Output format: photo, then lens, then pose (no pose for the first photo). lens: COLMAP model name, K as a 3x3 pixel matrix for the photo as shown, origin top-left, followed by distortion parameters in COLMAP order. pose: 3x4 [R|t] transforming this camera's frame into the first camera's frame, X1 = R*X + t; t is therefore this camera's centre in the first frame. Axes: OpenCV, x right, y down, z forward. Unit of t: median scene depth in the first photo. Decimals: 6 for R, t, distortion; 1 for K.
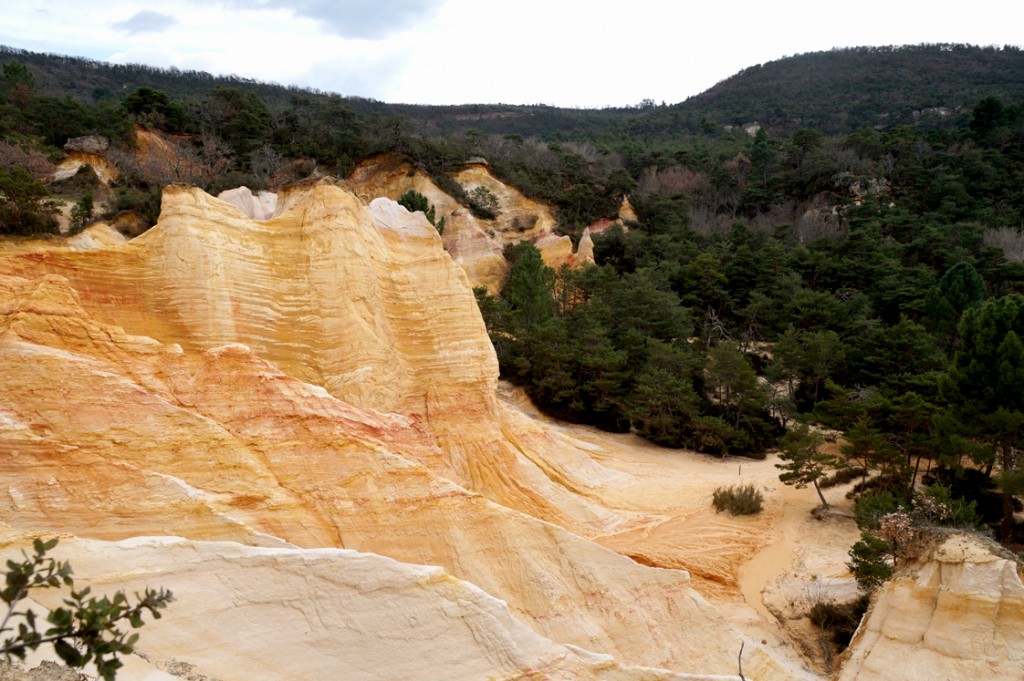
lens RADIAL K [[733.7, 0, 512.0], [0, 733.7, 340.5], [0, 0, 1]] dist [-0.146234, 0.113737]
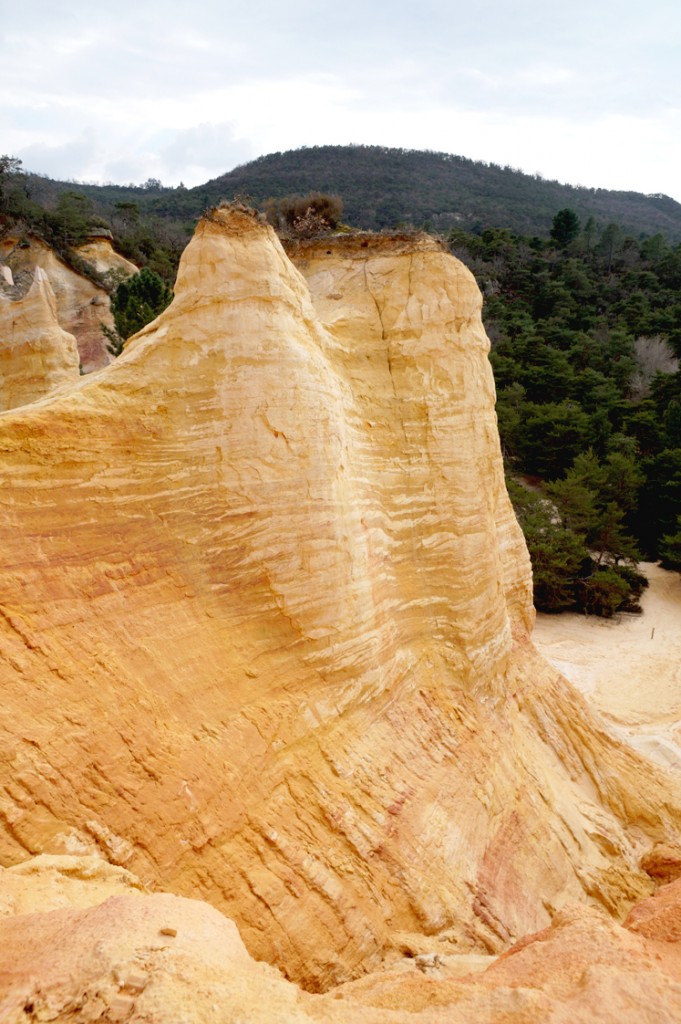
lens RADIAL K [[733.7, 0, 340.5], [0, 733.7, 512.0], [0, 0, 1]] dist [-0.146234, 0.113737]
pose [[0.894058, -0.080075, 0.440737, -0.540721], [0.032132, 0.992822, 0.115200, -0.104680], [-0.446798, -0.088834, 0.890214, 0.604016]]
